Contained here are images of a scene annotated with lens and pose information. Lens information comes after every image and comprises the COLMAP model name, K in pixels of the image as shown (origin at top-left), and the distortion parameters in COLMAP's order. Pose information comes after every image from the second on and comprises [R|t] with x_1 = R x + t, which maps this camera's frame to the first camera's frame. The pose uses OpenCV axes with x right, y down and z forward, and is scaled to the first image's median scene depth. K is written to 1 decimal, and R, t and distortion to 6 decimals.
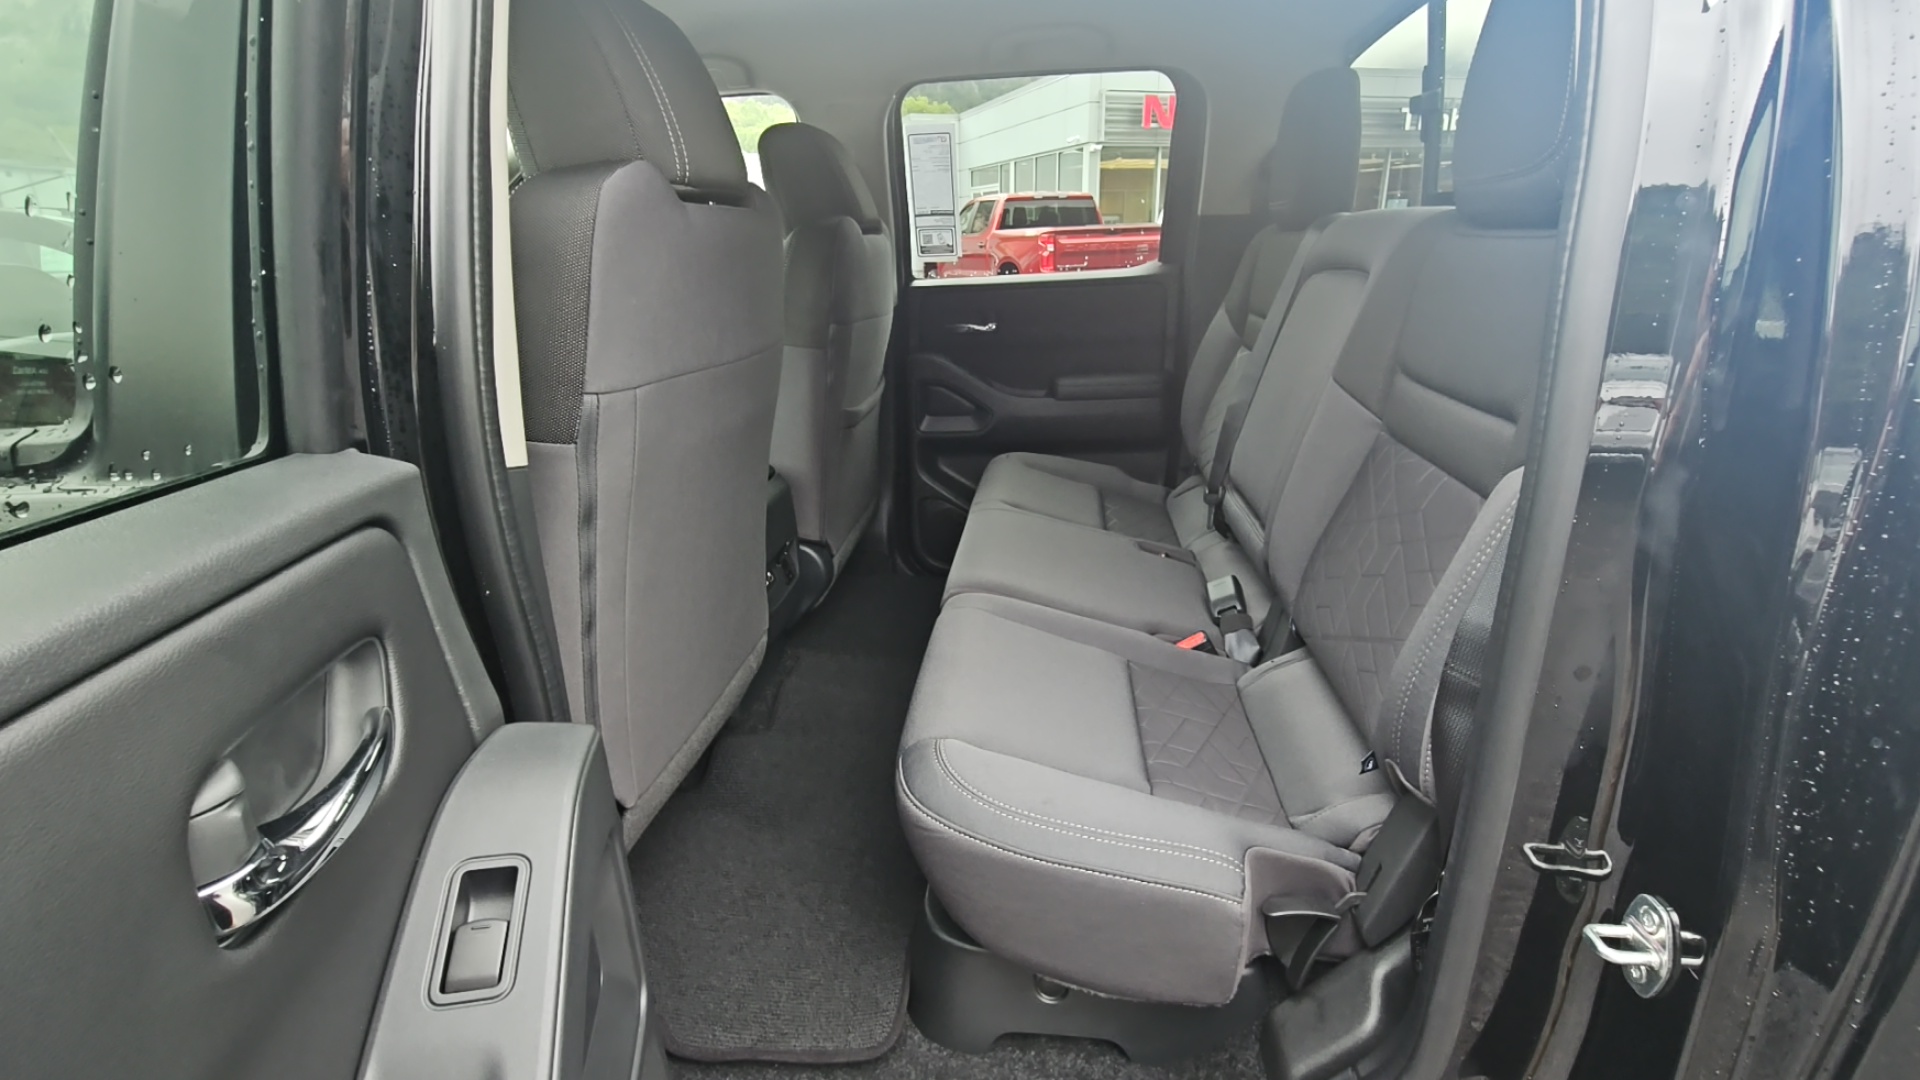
lens RADIAL K [[848.1, 0, 960.0], [0, 848.1, 540.0], [0, 0, 1]] dist [0.003228, -0.008238]
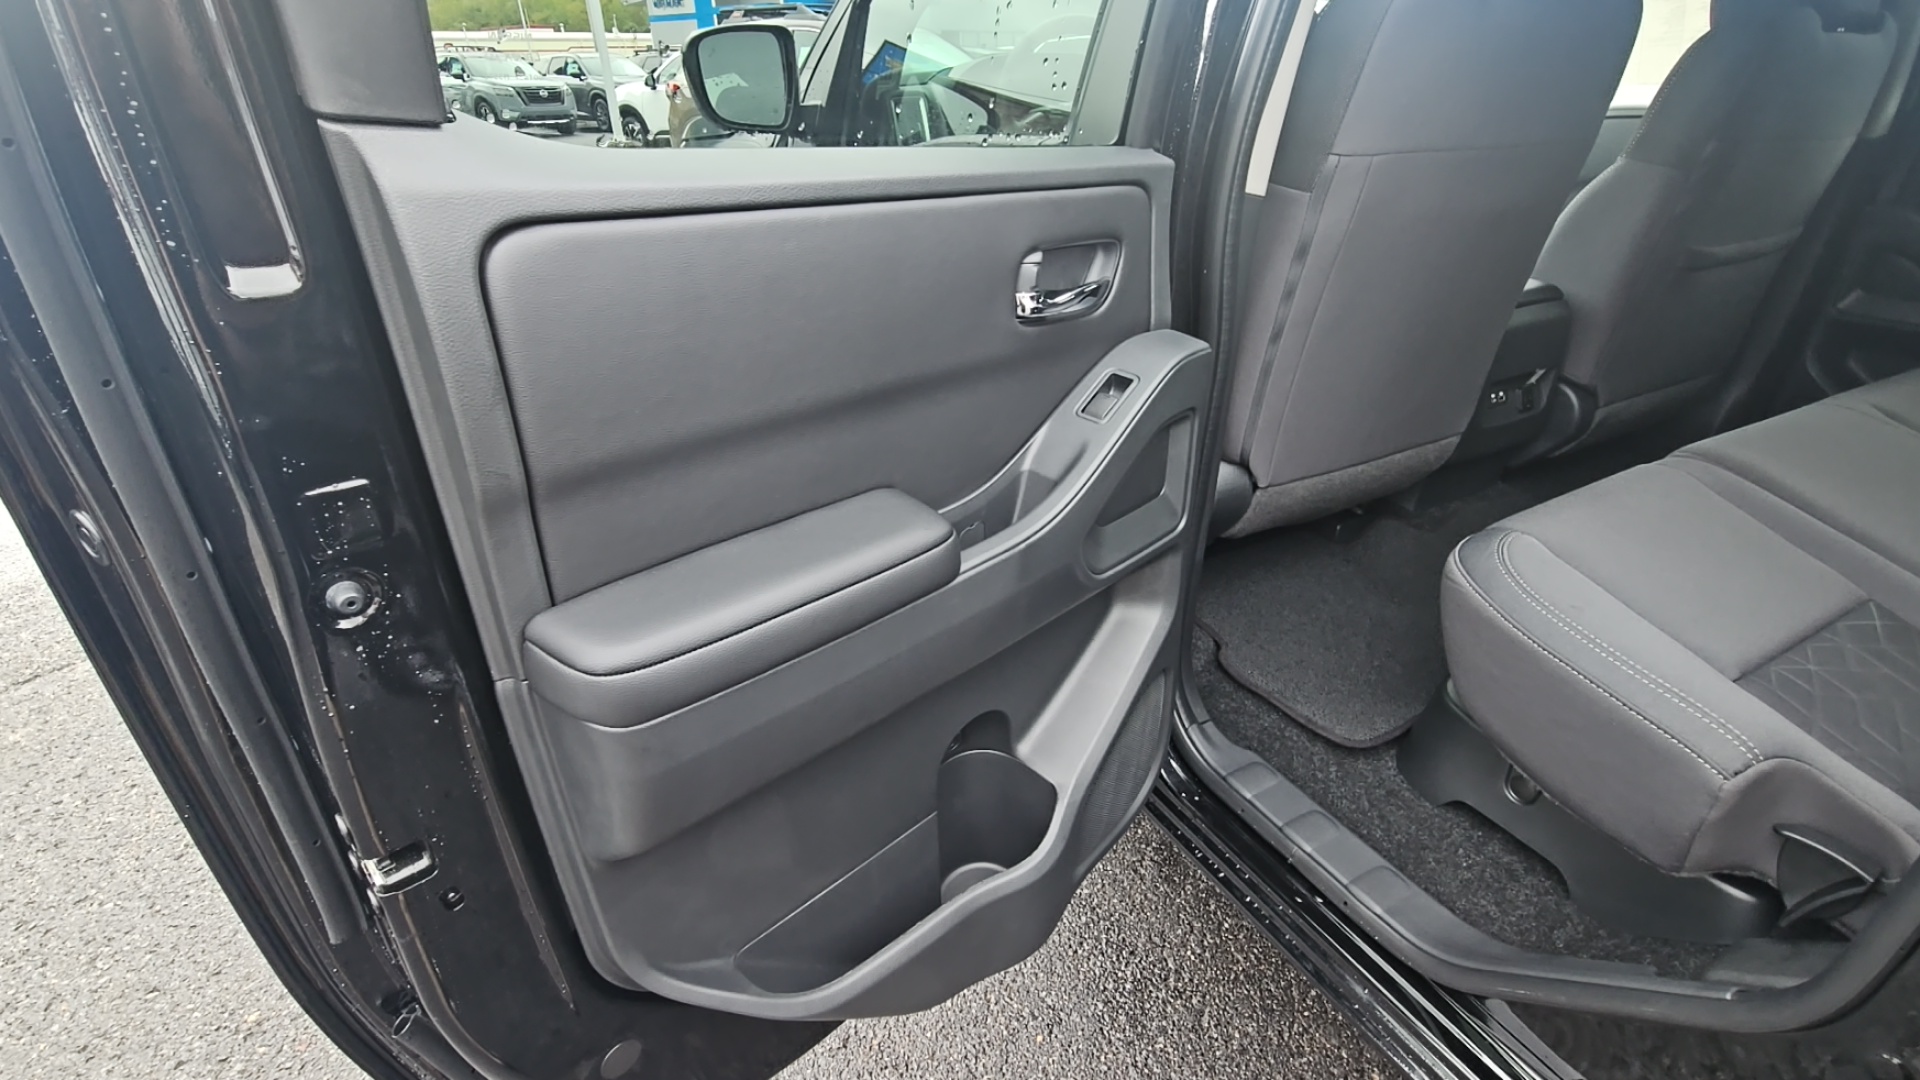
lens RADIAL K [[848.1, 0, 960.0], [0, 848.1, 540.0], [0, 0, 1]] dist [0.003228, -0.008238]
pose [[0.561556, 0.406213, -0.720865, 0.403759], [-0.267958, 0.913530, 0.306041, 0.120071], [0.782850, 0.021303, 0.621846, -0.253399]]
